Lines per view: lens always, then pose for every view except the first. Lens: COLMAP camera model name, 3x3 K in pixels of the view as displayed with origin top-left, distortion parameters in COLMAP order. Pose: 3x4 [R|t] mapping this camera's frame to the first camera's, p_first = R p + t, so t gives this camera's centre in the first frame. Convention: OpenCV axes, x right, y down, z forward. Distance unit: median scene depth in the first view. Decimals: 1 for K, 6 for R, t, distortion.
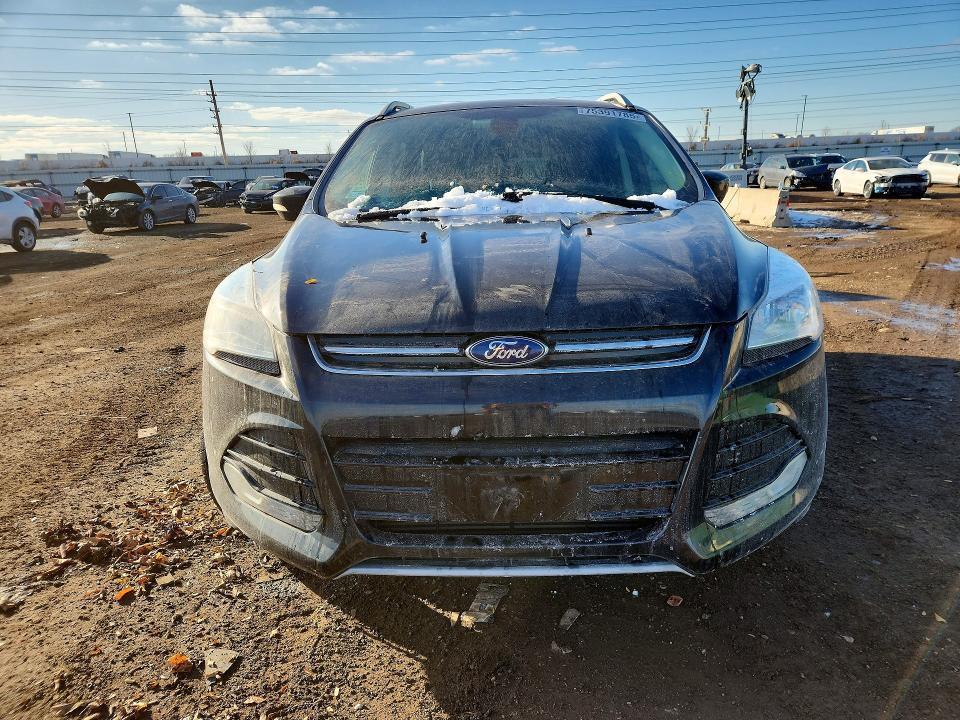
lens RADIAL K [[779.0, 0, 480.0], [0, 779.0, 360.0], [0, 0, 1]] dist [0.001780, 0.001412]
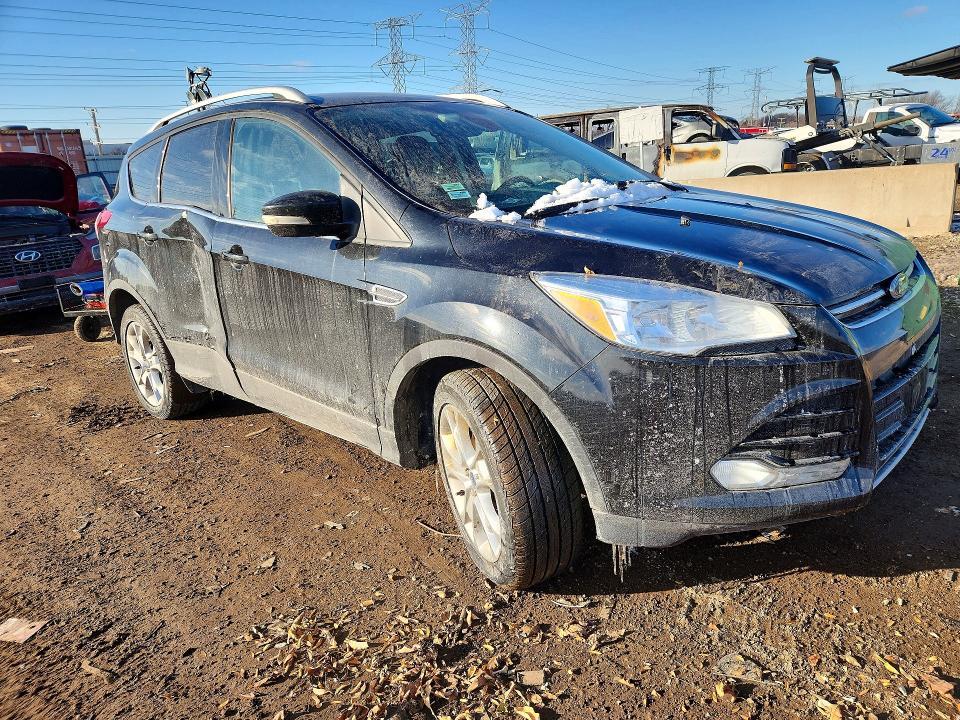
lens RADIAL K [[779.0, 0, 480.0], [0, 779.0, 360.0], [0, 0, 1]] dist [0.001780, 0.001412]
pose [[0.546307, -0.205639, 0.811949, -1.065222], [0.214397, 0.971430, 0.101777, -0.131493], [-0.809681, 0.118478, 0.574787, 0.582426]]
